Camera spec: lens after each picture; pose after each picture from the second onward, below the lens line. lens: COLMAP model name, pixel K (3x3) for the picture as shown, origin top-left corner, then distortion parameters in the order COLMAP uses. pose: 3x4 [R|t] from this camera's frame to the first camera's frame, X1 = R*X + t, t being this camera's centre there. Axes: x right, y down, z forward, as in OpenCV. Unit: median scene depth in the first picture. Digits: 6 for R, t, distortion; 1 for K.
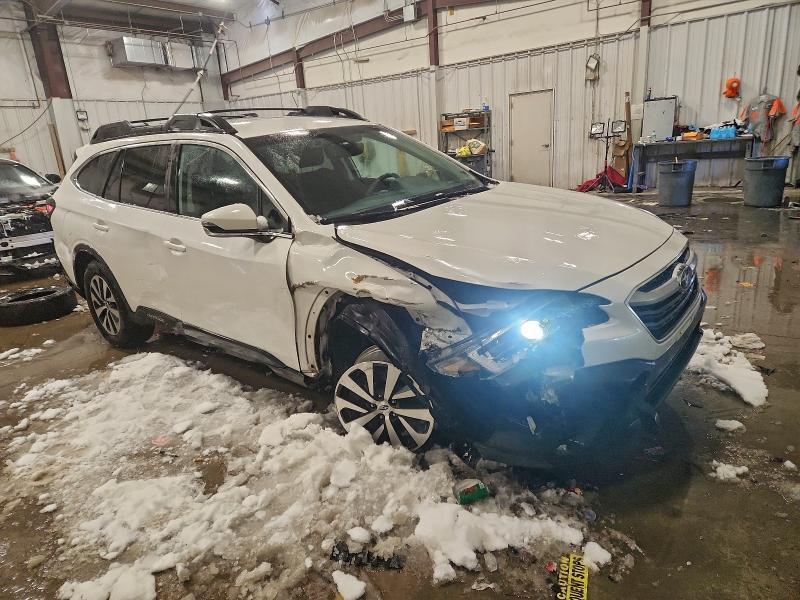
lens RADIAL K [[560.9, 0, 399.6], [0, 560.9, 316.5], [0, 0, 1]] dist [-0.000717, -0.000410]
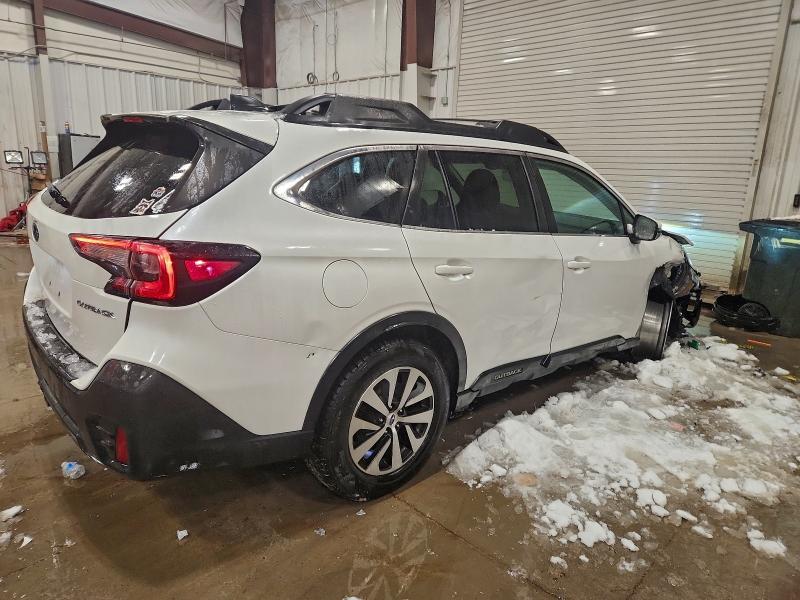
lens RADIAL K [[542.4, 0, 400.0], [0, 542.4, 300.0], [0, 0, 1]] dist [-0.001984, -0.000912]
pose [[0.125233, -0.152724, 0.980302, -1.192205], [0.248913, 0.961315, 0.117968, -0.223939], [-0.960395, 0.229237, 0.158403, 1.026471]]
